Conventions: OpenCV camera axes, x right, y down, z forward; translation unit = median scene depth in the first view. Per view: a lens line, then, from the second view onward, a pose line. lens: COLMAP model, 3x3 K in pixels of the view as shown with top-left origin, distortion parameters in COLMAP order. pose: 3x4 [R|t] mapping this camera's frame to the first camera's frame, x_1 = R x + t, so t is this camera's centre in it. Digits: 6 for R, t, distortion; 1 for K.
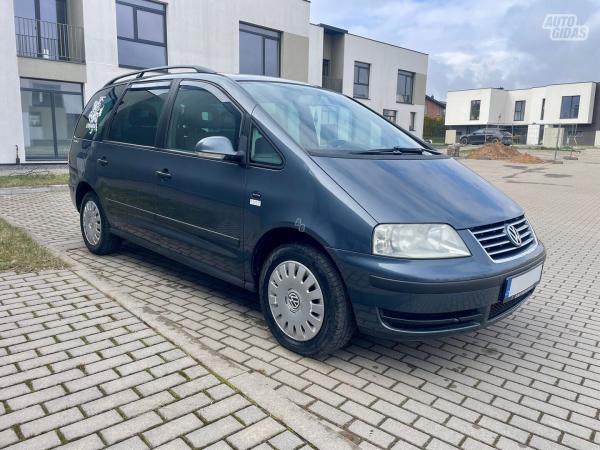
lens RADIAL K [[463.2, 0, 301.1], [0, 463.2, 219.0], [0, 0, 1]] dist [0.063746, -0.085702]
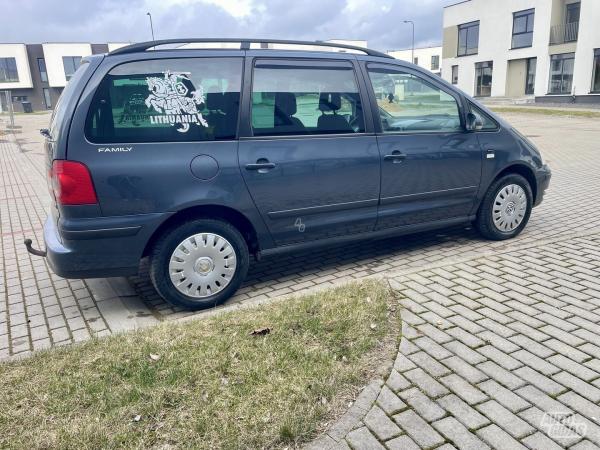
lens RADIAL K [[463.2, 0, 303.2], [0, 463.2, 229.5], [0, 0, 1]] dist [0.063746, -0.085702]
pose [[0.294399, -0.290163, 0.910568, -1.609350], [0.204546, 0.949846, 0.236546, -0.271931], [-0.933536, 0.116614, 0.338985, 1.019080]]
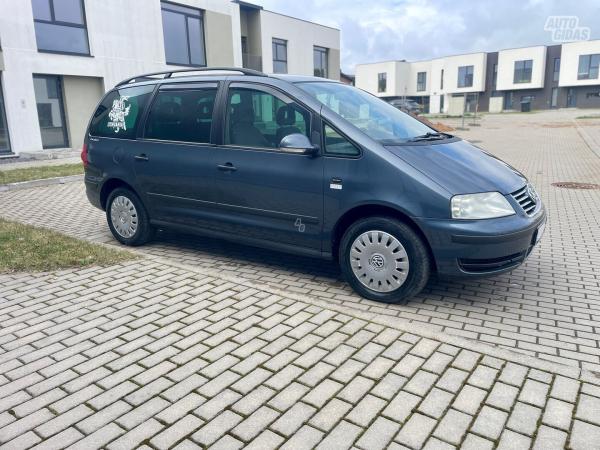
lens RADIAL K [[463.2, 0, 298.1], [0, 463.2, 223.7], [0, 0, 1]] dist [0.063746, -0.085702]
pose [[0.980485, -0.088003, 0.175800, -0.398684], [0.077326, 0.994772, 0.066698, -0.026183], [-0.180750, -0.051802, 0.982164, -0.181714]]
